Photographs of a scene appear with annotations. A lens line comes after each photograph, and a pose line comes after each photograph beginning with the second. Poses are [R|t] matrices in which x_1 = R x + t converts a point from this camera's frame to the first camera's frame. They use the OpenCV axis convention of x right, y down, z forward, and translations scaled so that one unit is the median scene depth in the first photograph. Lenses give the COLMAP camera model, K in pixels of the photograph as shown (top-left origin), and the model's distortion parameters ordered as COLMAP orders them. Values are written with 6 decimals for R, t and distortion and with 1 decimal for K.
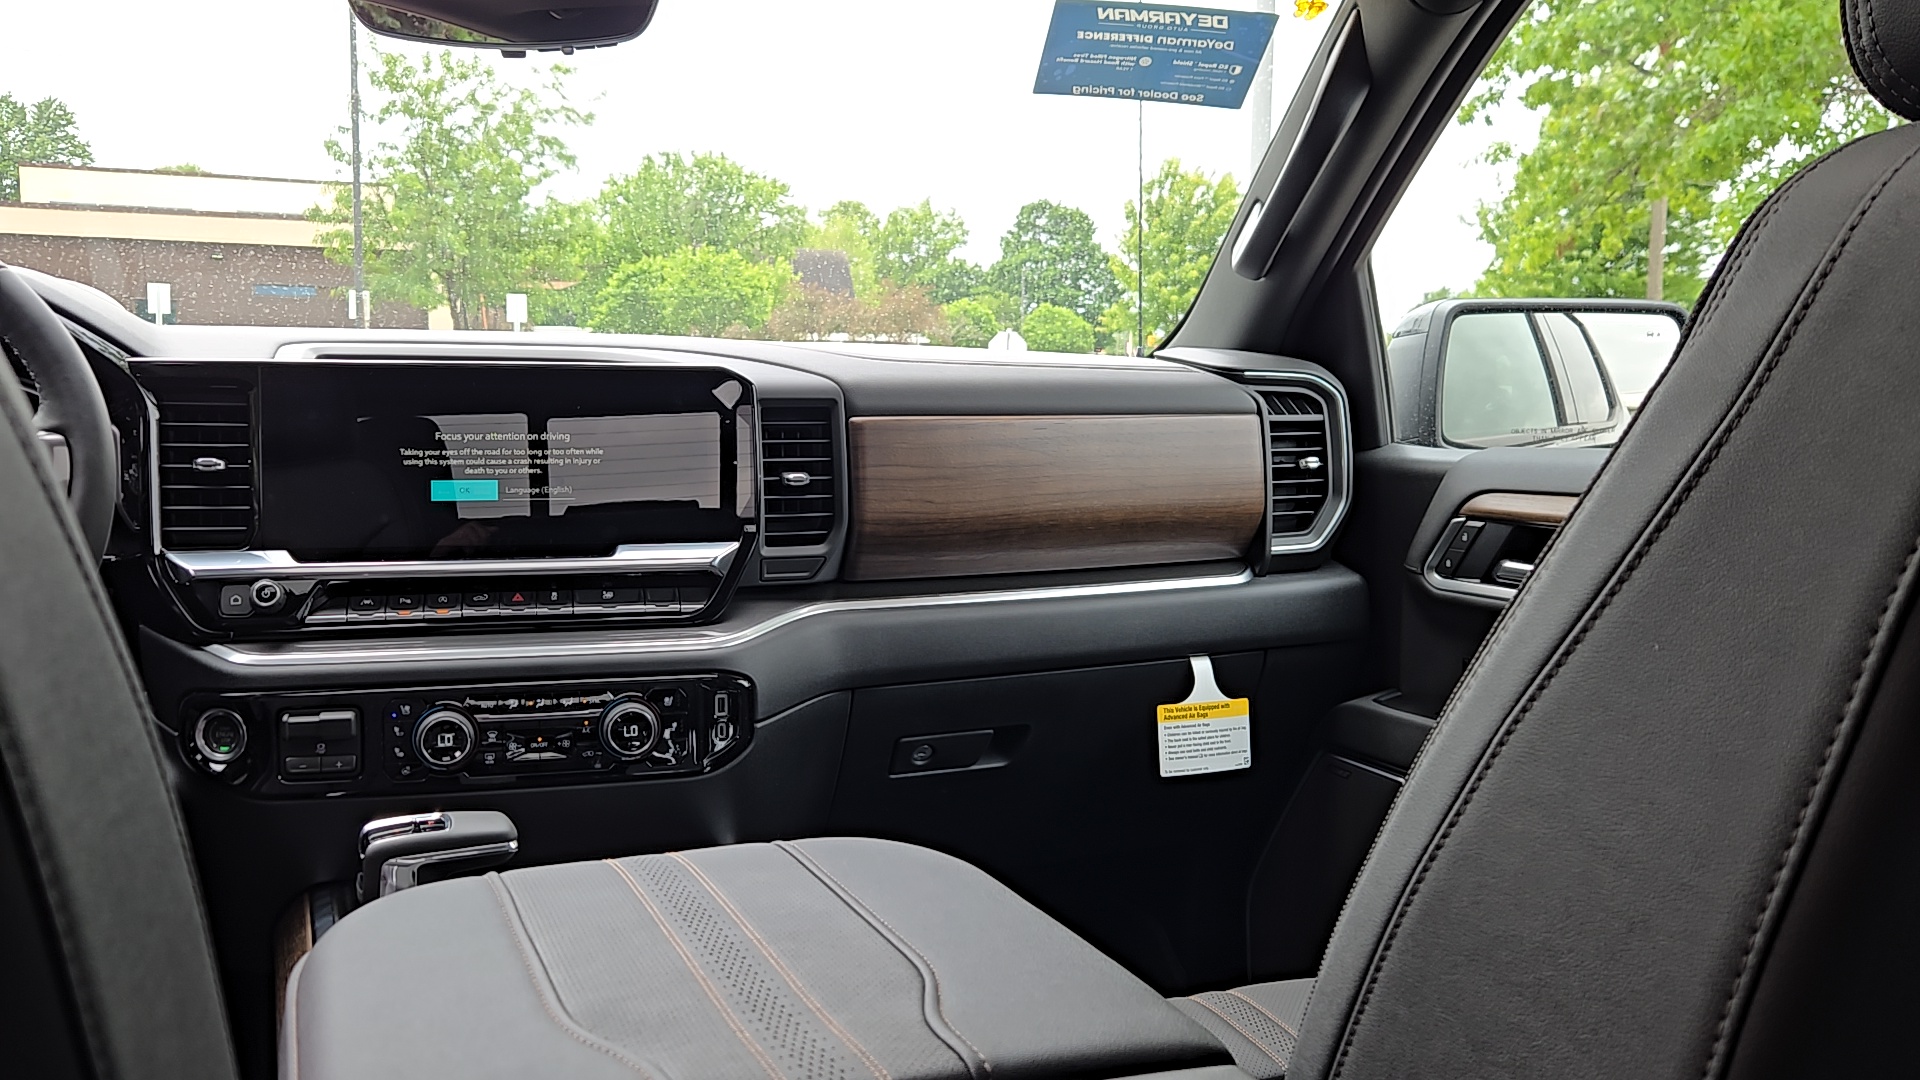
lens RADIAL K [[1604.6, 0, 953.7], [0, 1604.6, 527.6], [0, 0, 1]] dist [0.009024, -0.000484]
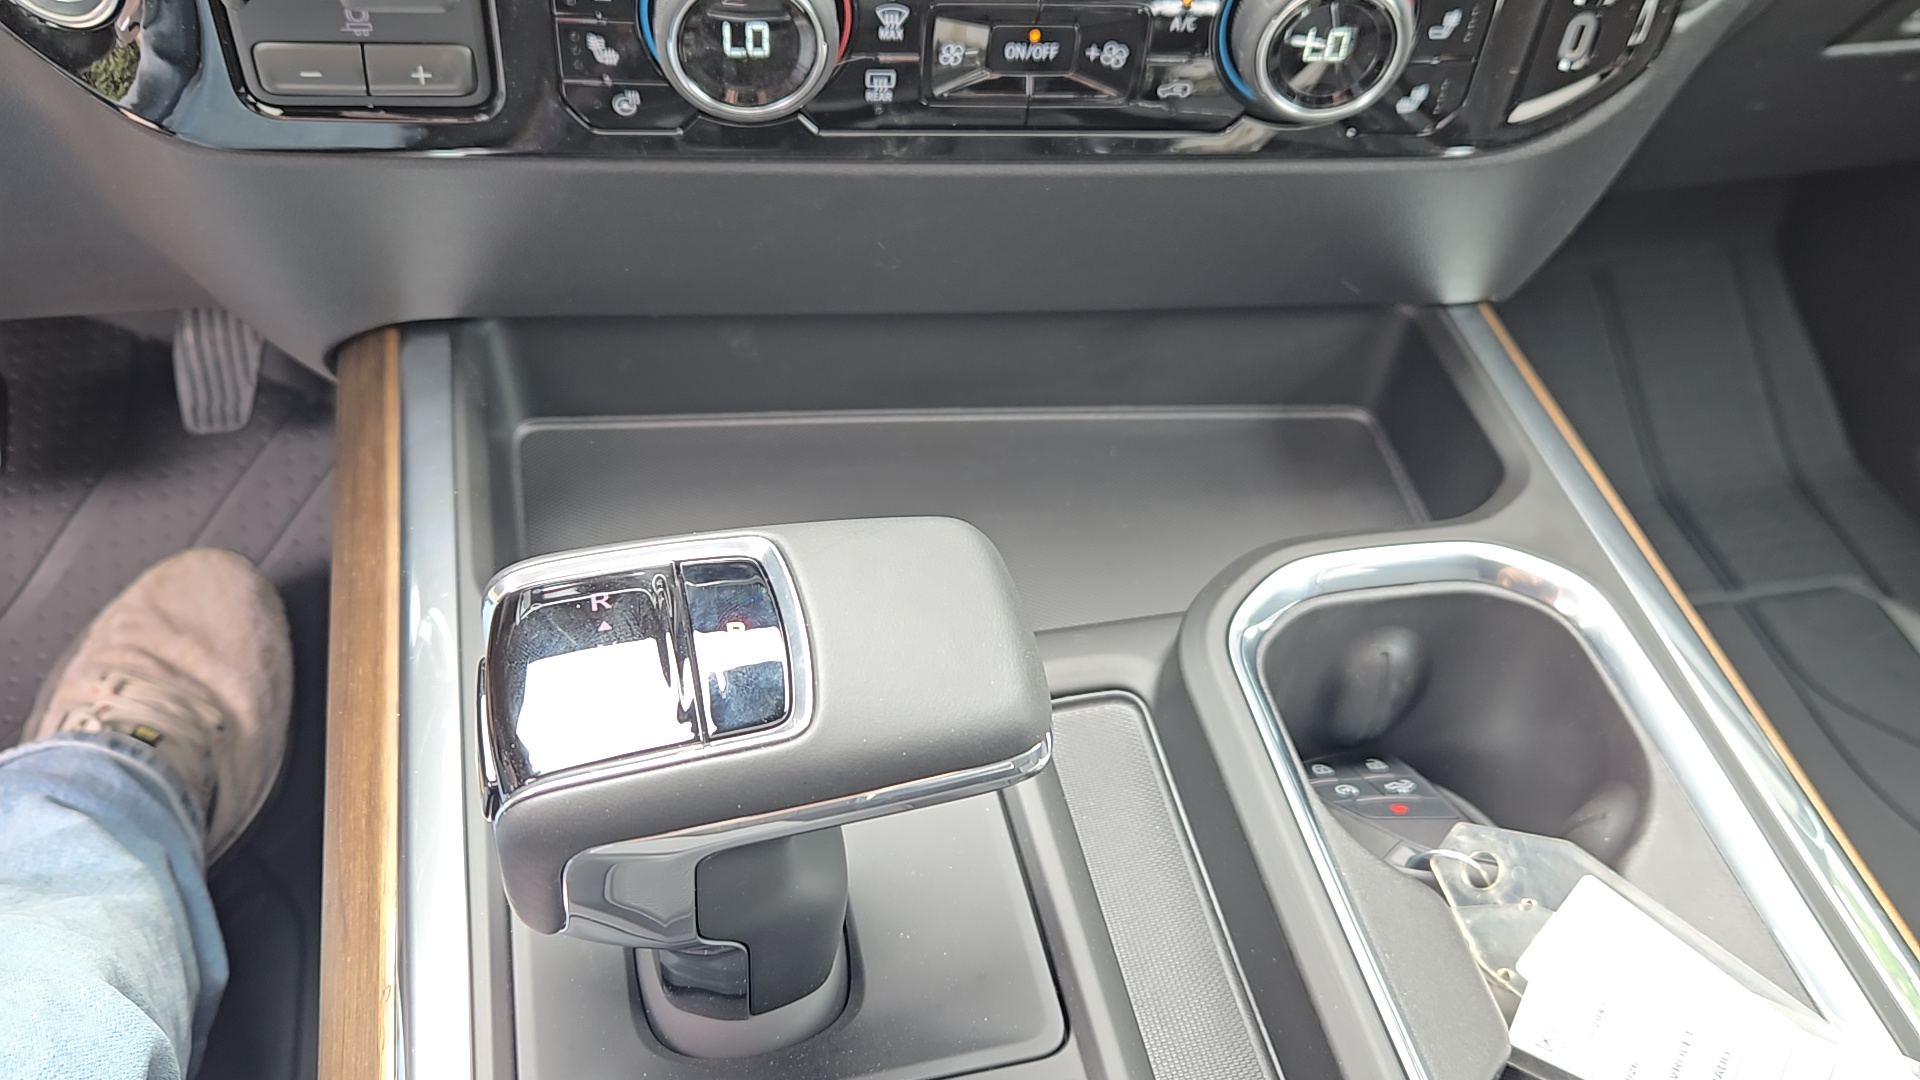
lens RADIAL K [[1604.6, 0, 953.7], [0, 1604.6, 527.6], [0, 0, 1]] dist [0.009024, -0.000484]
pose [[0.981643, 0.172686, -0.080977, -0.231389], [-0.078259, 0.751857, 0.654665, -0.000257], [0.173935, -0.636310, 0.751569, 0.701047]]
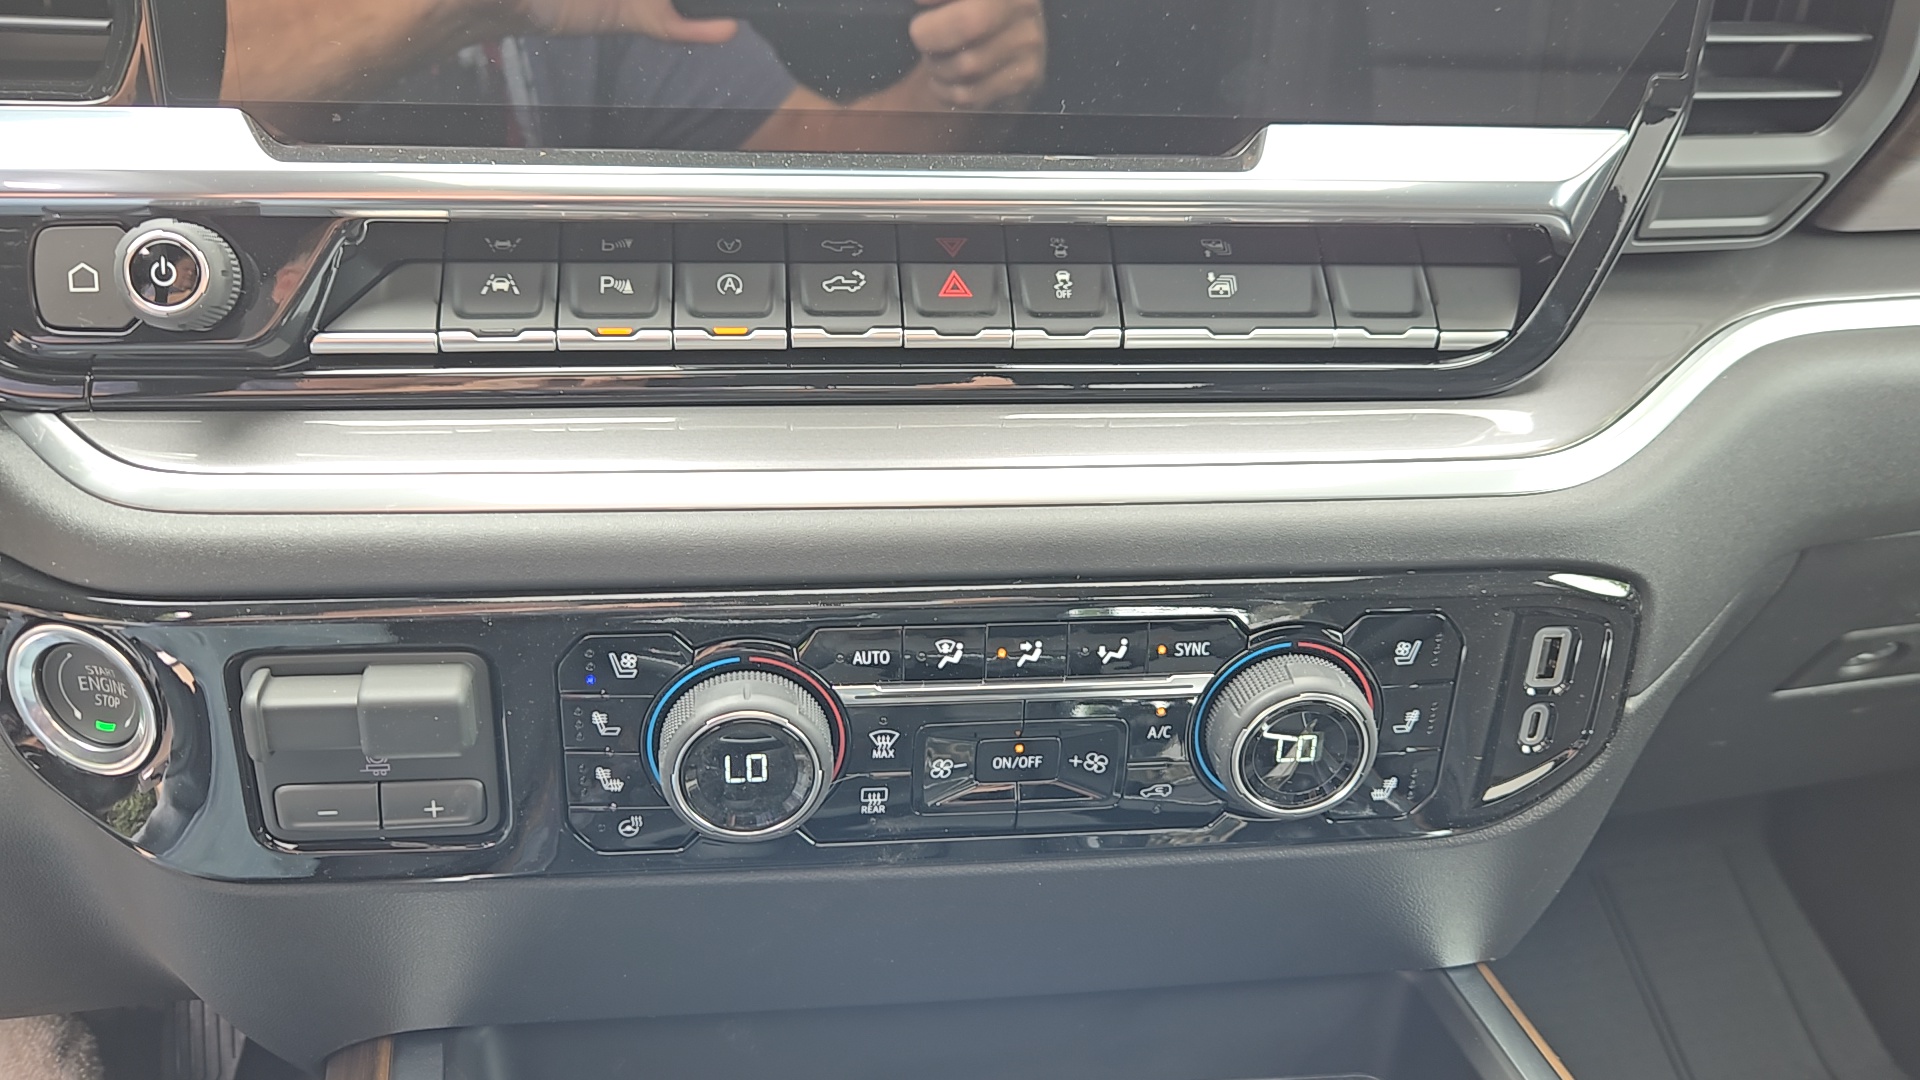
lens RADIAL K [[1604.6, 0, 953.7], [0, 1604.6, 527.6], [0, 0, 1]] dist [0.009024, -0.000484]
pose [[0.986797, 0.100274, -0.127192, -0.233750], [-0.046120, 0.926758, 0.372816, -0.032315], [0.155260, -0.362028, 0.919146, 0.711325]]
